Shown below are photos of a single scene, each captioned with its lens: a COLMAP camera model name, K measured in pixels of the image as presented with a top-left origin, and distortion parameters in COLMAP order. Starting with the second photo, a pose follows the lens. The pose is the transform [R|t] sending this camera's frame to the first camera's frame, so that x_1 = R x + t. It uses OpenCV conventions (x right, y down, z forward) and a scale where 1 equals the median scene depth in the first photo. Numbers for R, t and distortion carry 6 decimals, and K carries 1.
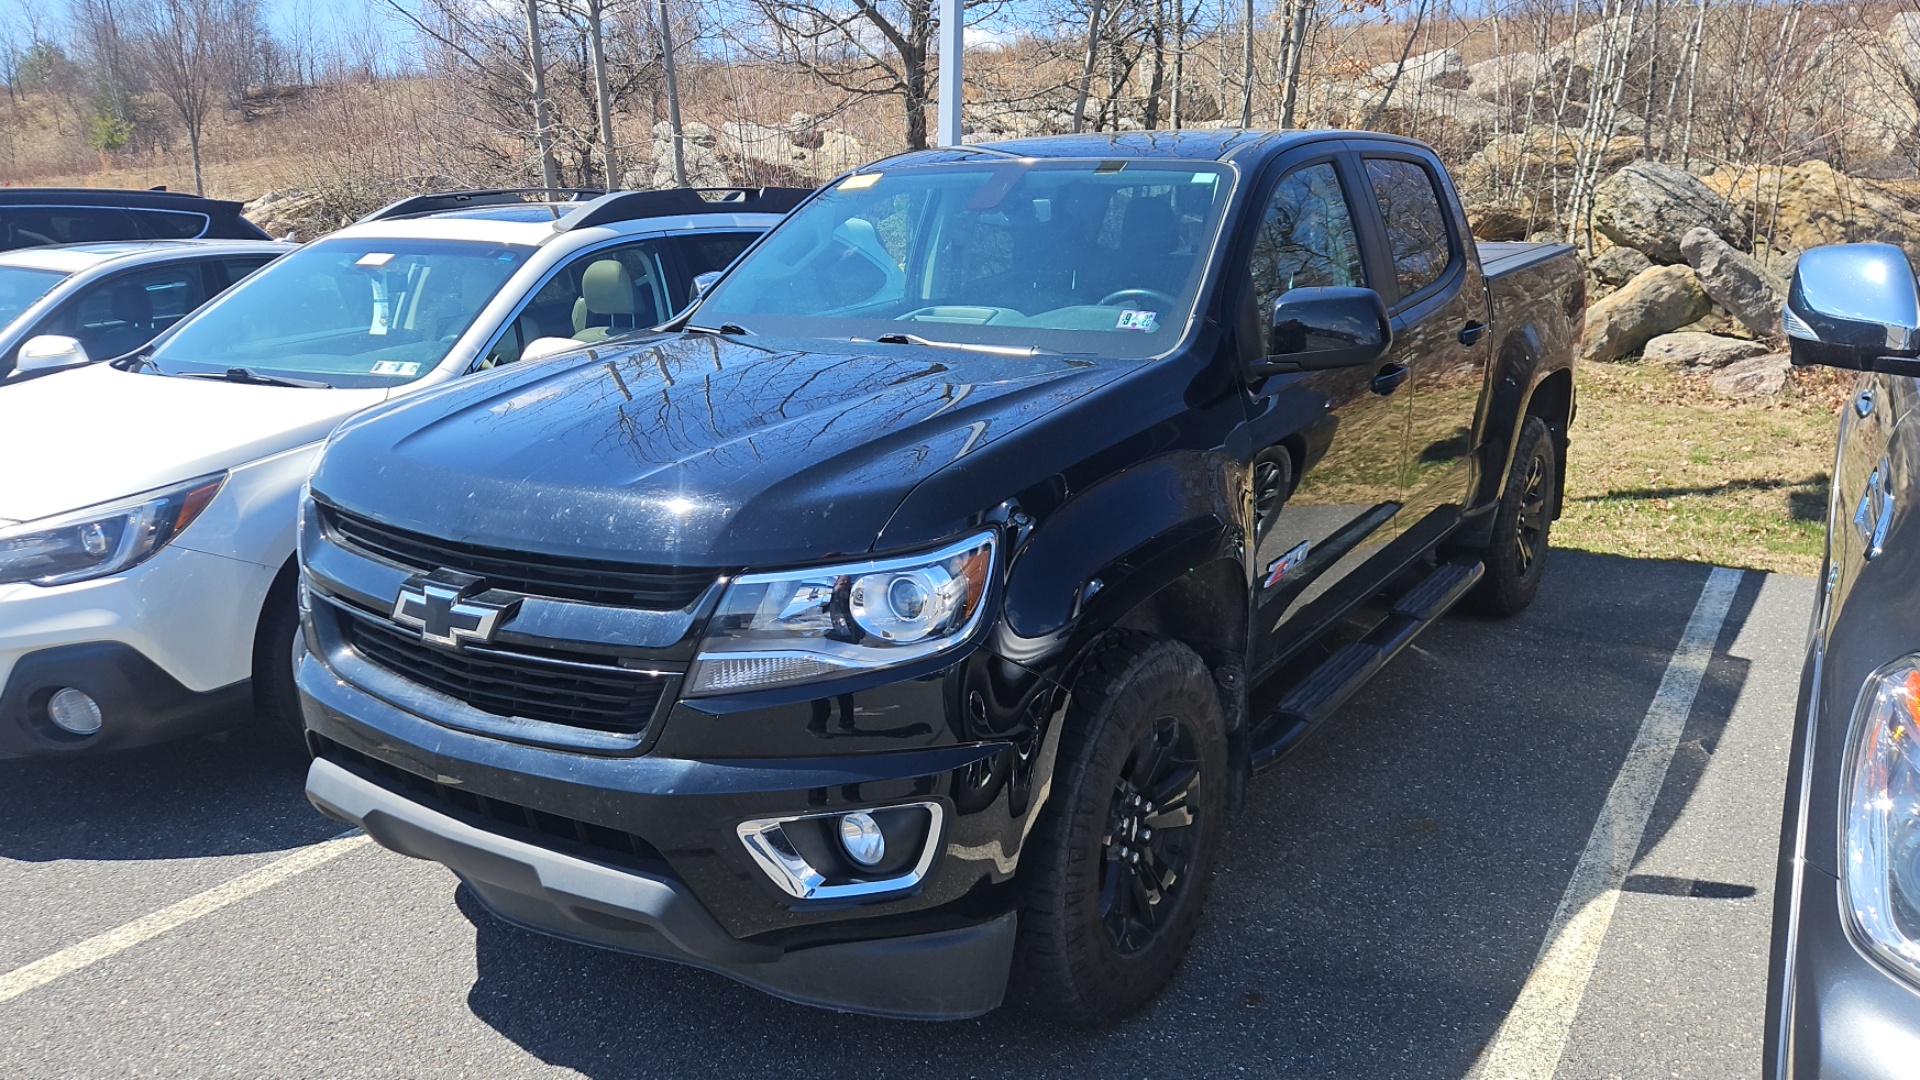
lens RADIAL K [[1424.3, 0, 957.1], [0, 1424.3, 539.4], [0, 0, 1]] dist [0.064837, -0.025383]
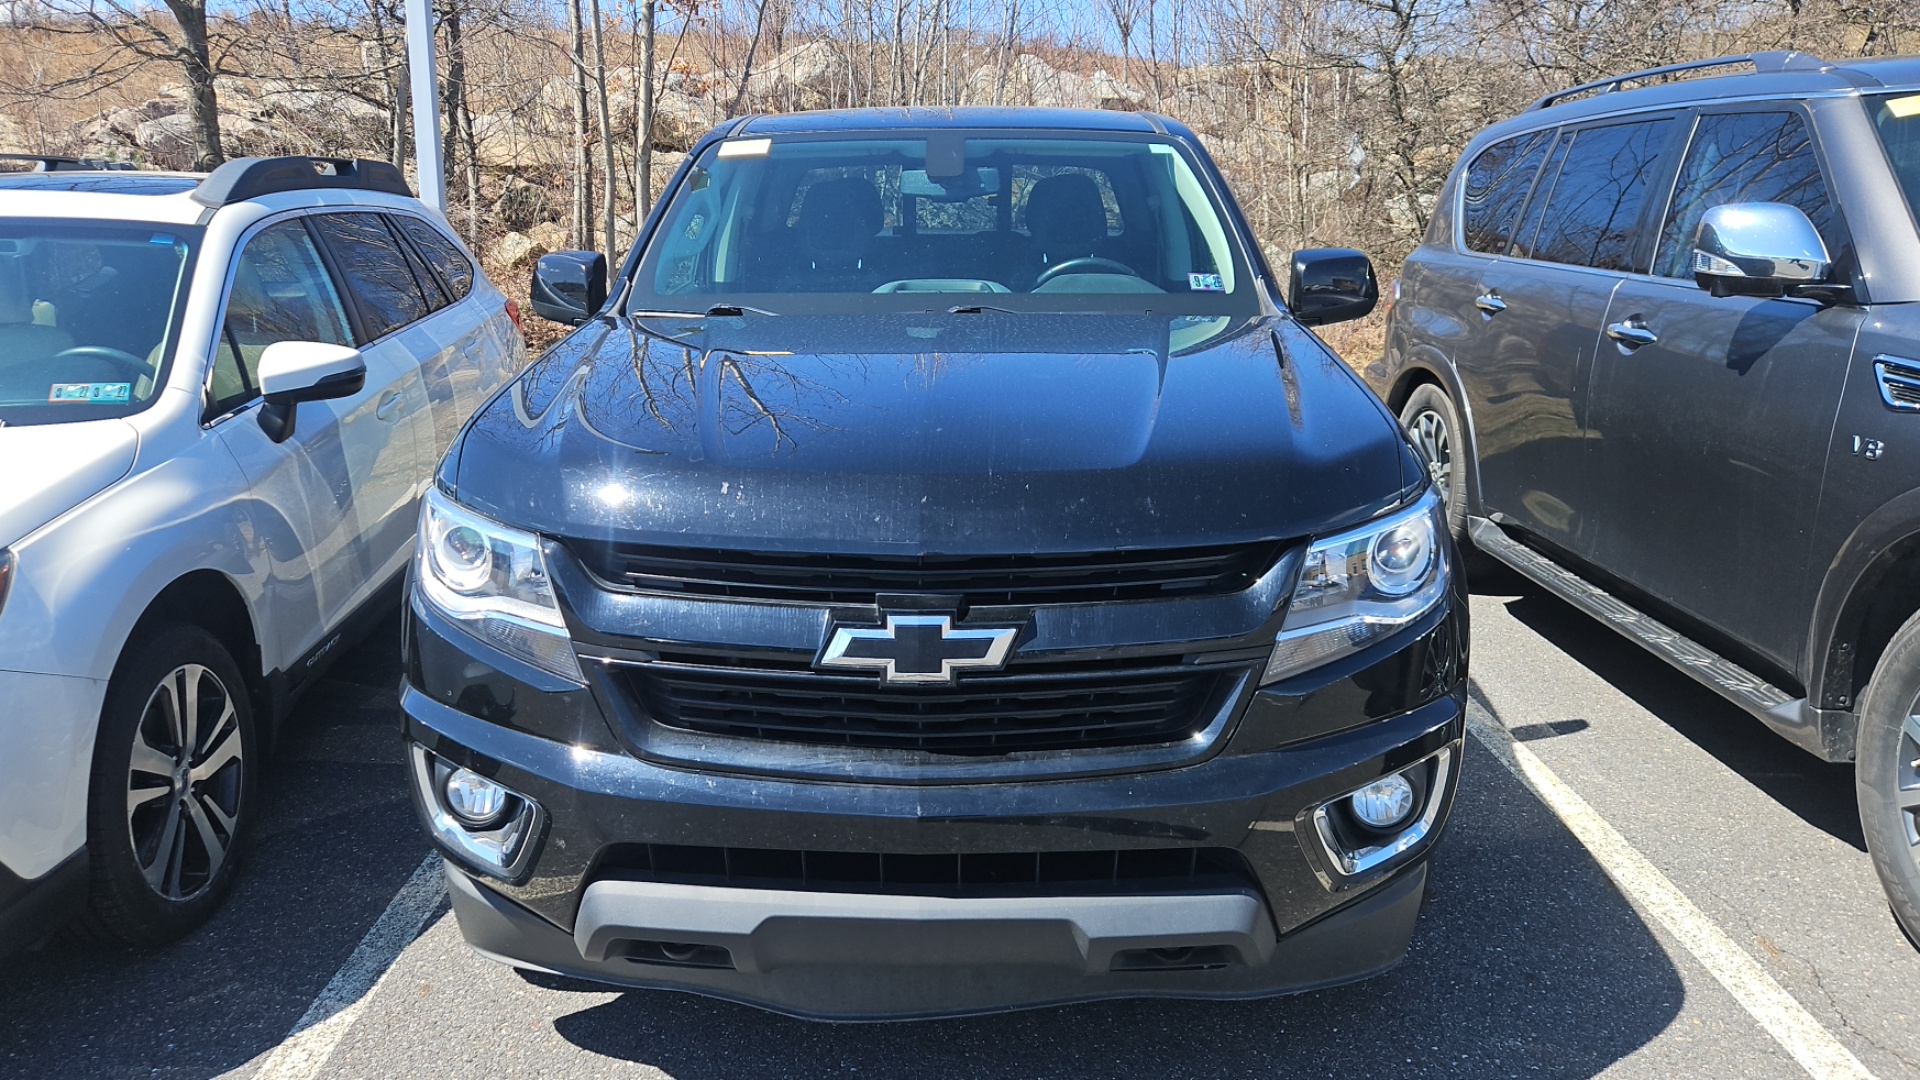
lens RADIAL K [[1424.3, 0, 955.2], [0, 1424.3, 541.4], [0, 0, 1]] dist [0.064837, -0.025383]
pose [[0.843805, -0.118475, 0.523409, -0.752119], [0.120180, 0.992272, 0.030858, -0.029514], [-0.523020, 0.036865, 0.851523, 0.294600]]
